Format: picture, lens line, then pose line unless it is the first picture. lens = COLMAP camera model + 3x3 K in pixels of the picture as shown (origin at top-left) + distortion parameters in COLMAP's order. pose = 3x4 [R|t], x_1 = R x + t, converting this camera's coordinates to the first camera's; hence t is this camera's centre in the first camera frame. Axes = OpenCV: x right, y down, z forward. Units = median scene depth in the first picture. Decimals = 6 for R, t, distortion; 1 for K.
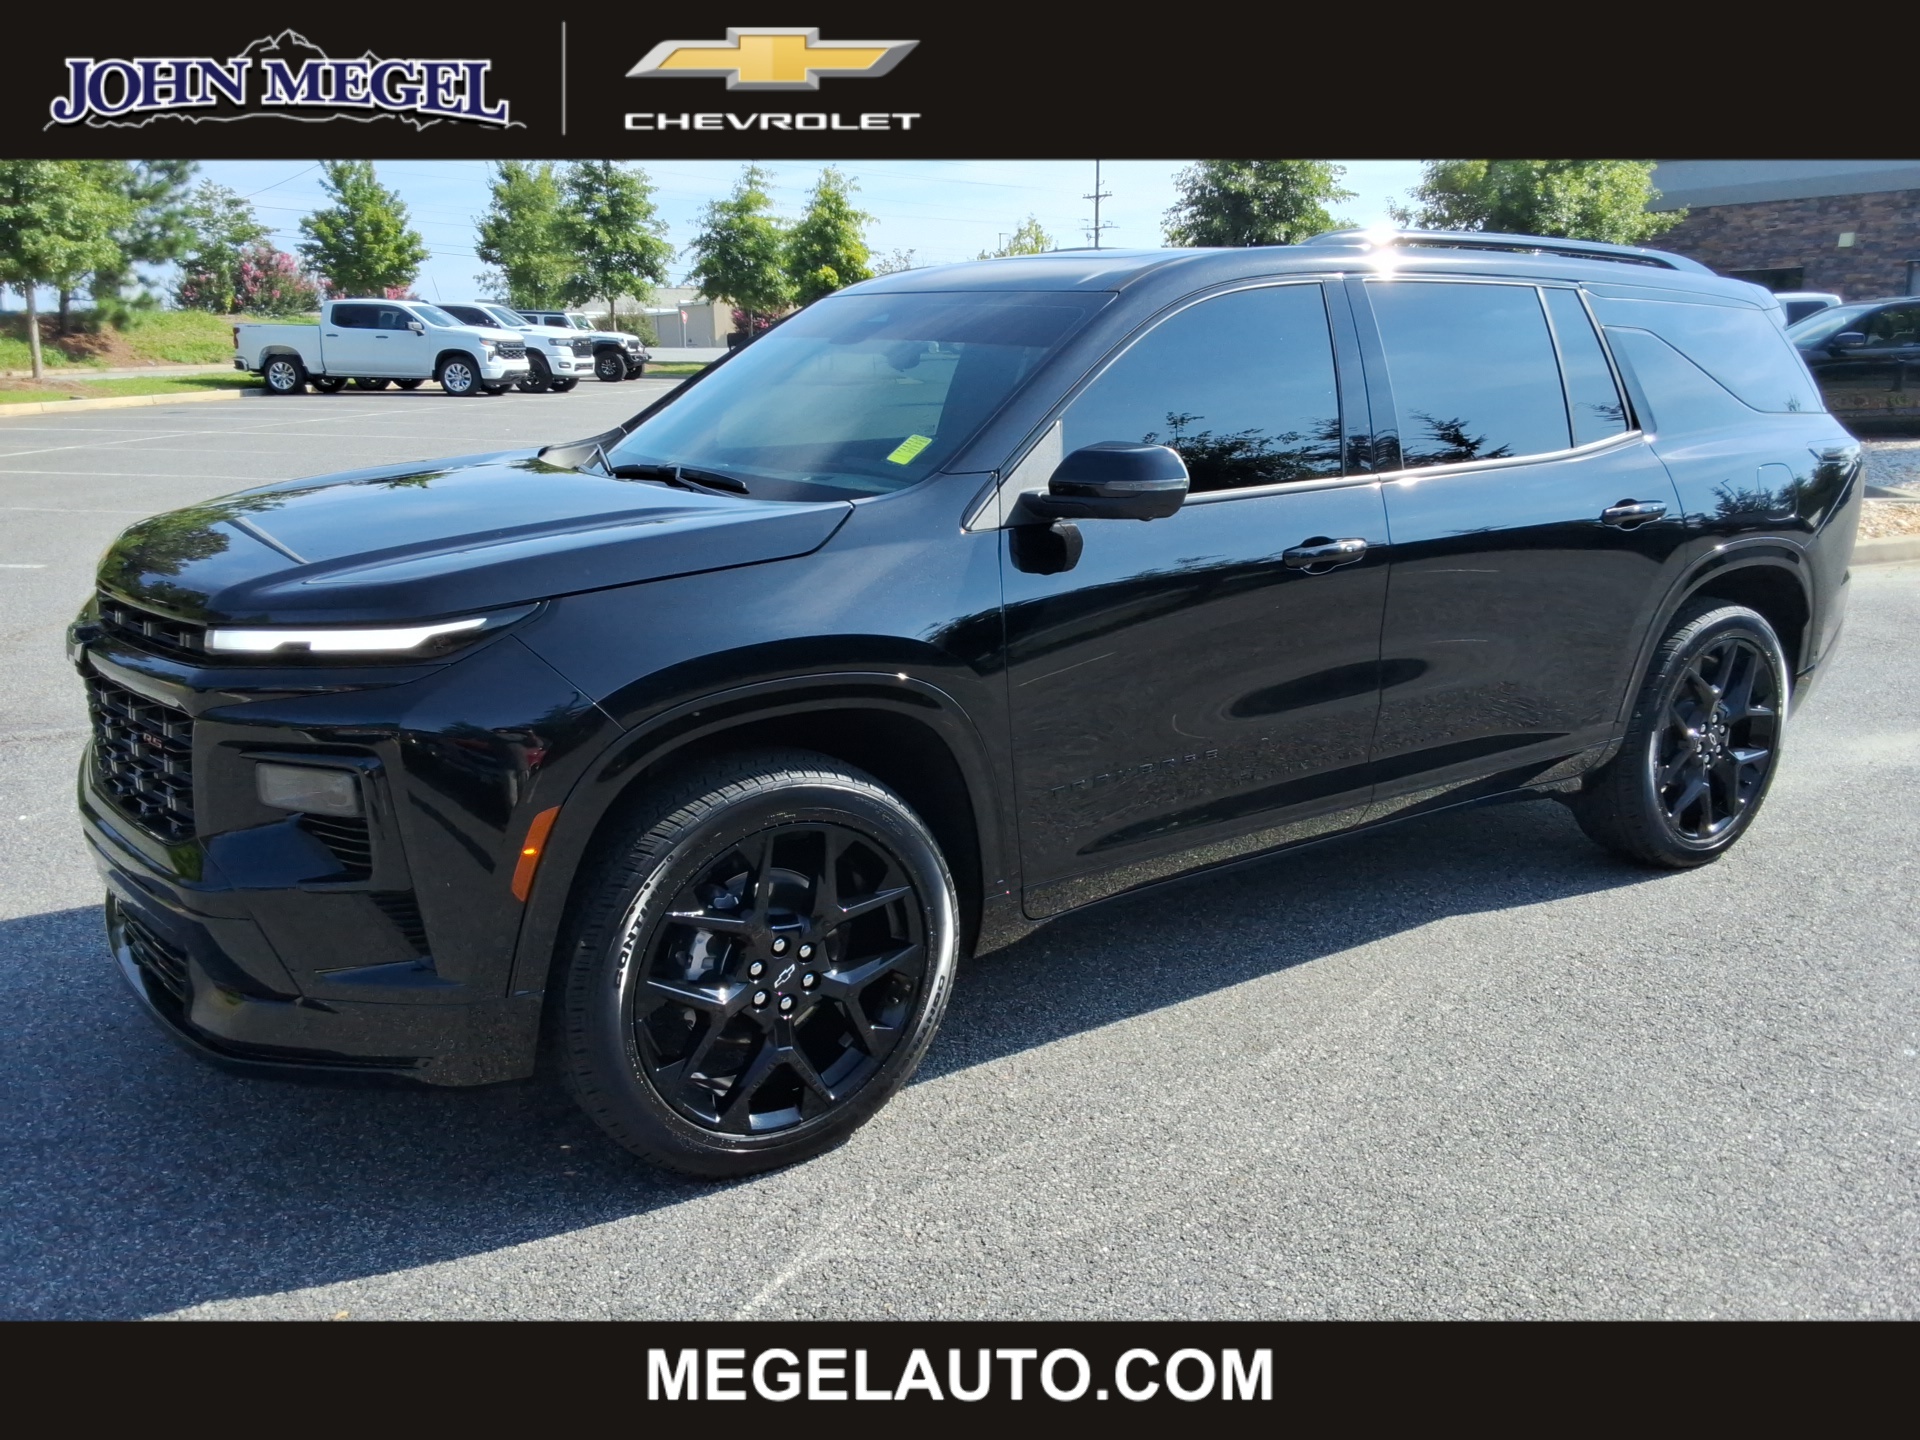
lens RADIAL K [[1570.1, 0, 991.5], [0, 1570.1, 717.8], [0, 0, 1]] dist [0.075089, -0.143942]
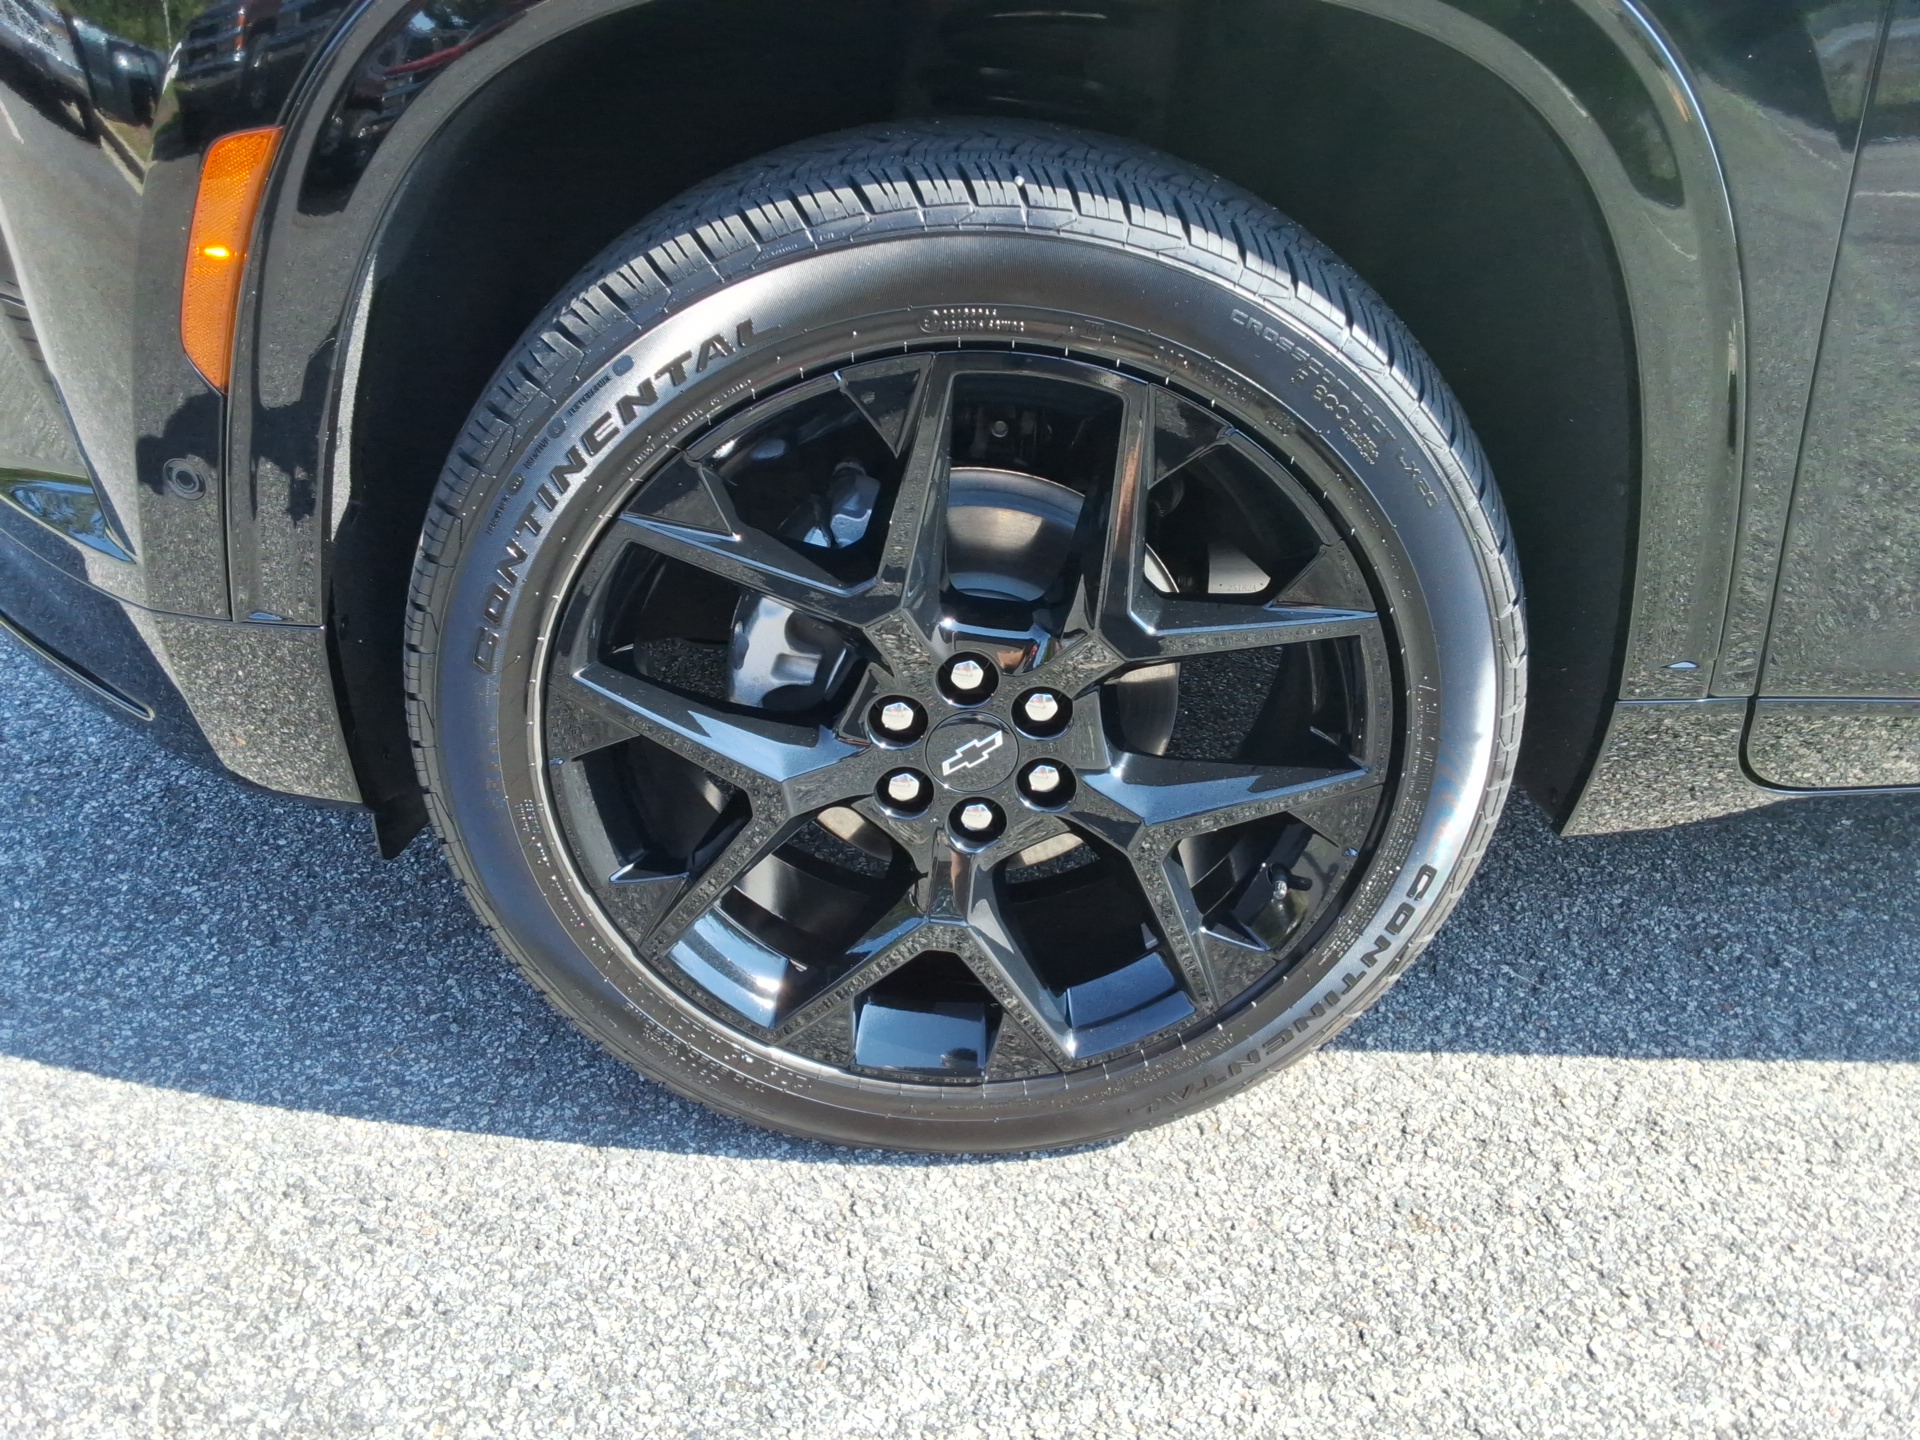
lens RADIAL K [[1588.5, 0, 957.7], [0, 1588.5, 715.4], [0, 0, 1]] dist [0.137692, -0.232871]
pose [[0.830033, 0.298989, -0.470799, 0.046283], [-0.173141, 0.940590, 0.292084, 0.041752], [0.530158, -0.160925, 0.832487, 0.673652]]
